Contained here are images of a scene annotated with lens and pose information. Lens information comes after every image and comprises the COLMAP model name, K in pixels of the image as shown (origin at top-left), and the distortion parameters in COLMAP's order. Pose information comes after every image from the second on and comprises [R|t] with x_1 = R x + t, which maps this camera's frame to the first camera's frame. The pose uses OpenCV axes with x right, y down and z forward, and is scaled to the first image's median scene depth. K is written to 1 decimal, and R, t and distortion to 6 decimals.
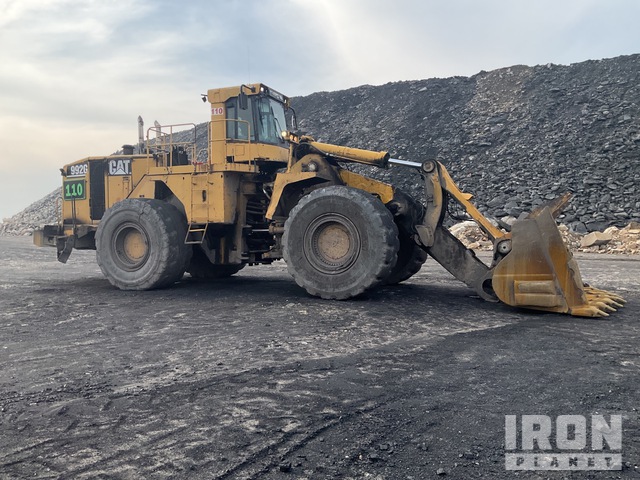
lens RADIAL K [[520.8, 0, 320.0], [0, 520.8, 240.0], [0, 0, 1]] dist [0.012744, 0.005655]
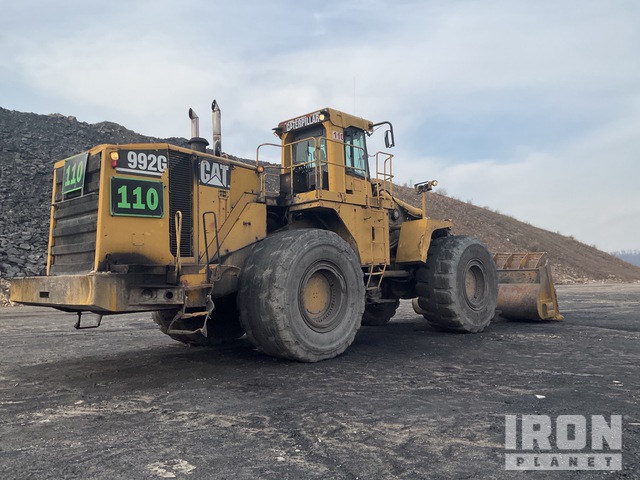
lens RADIAL K [[520.8, 0, 320.0], [0, 520.8, 240.0], [0, 0, 1]] dist [0.012744, 0.005655]
pose [[0.383324, 0.064620, 0.921351, -0.905338], [0.030565, 0.996116, -0.082580, -0.005031], [-0.923108, 0.059816, 0.379860, 0.651459]]
